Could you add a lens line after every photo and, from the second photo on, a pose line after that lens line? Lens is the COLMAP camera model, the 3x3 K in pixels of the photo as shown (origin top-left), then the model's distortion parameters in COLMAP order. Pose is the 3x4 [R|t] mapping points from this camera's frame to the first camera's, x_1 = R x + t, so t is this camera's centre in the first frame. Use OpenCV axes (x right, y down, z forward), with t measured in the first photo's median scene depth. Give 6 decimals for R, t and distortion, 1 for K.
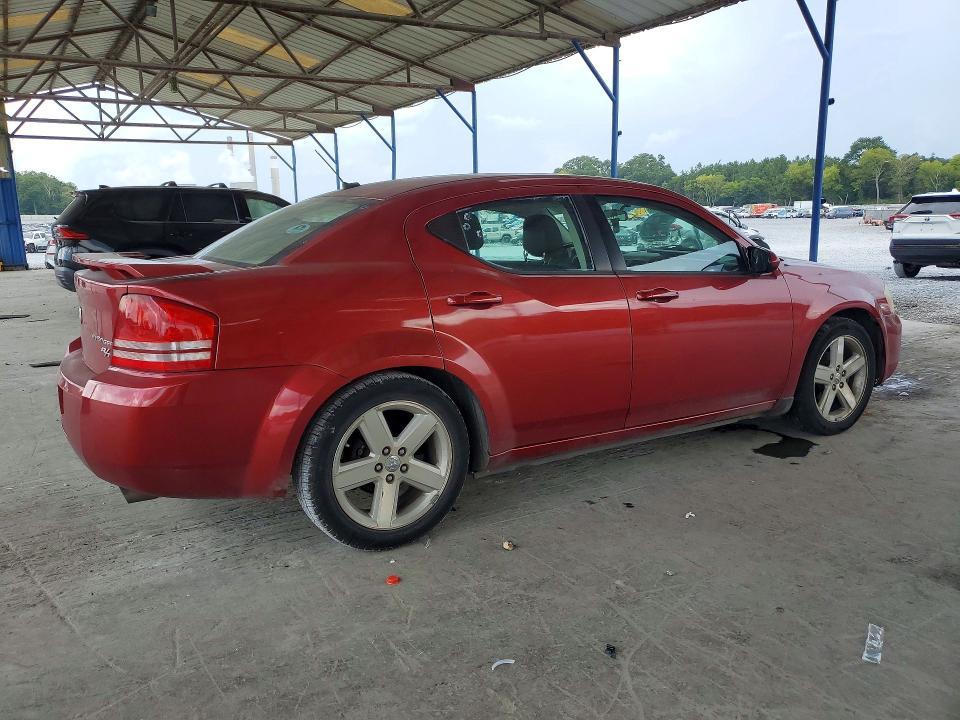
lens RADIAL K [[749.1, 0, 480.0], [0, 749.1, 360.0], [0, 0, 1]] dist [-0.008090, -0.001724]
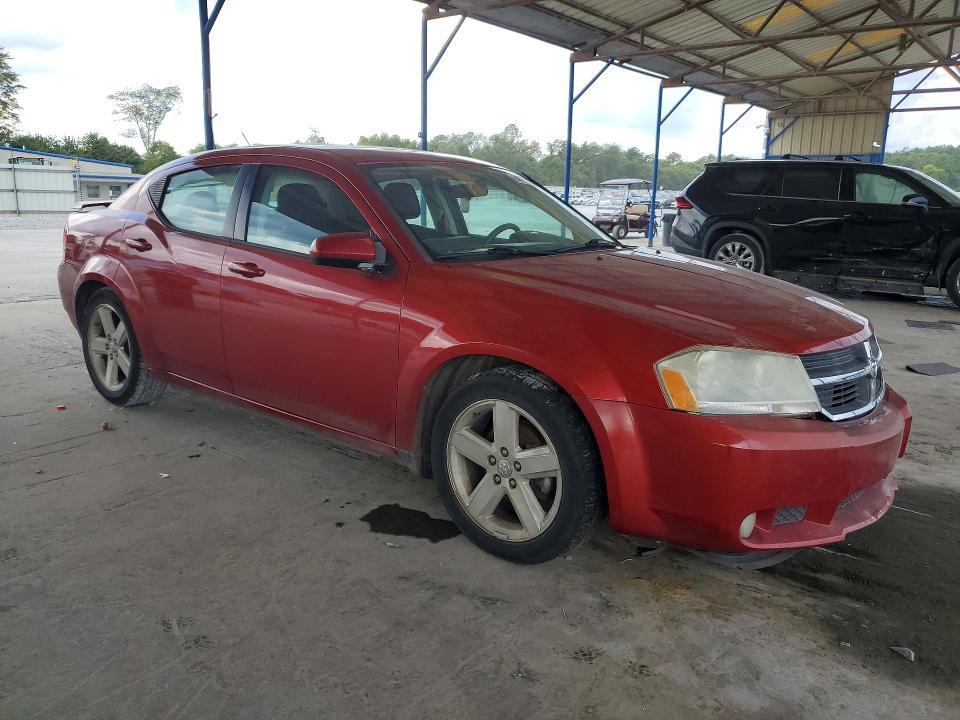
lens RADIAL K [[739.7, 0, 480.0], [0, 739.7, 360.0], [0, 0, 1]] dist [0.009296, 0.005144]
pose [[0.313619, 0.217583, -0.924284, 1.008597], [-0.183727, 0.968903, 0.165746, -0.156521], [0.931605, 0.117835, 0.343842, 0.766305]]
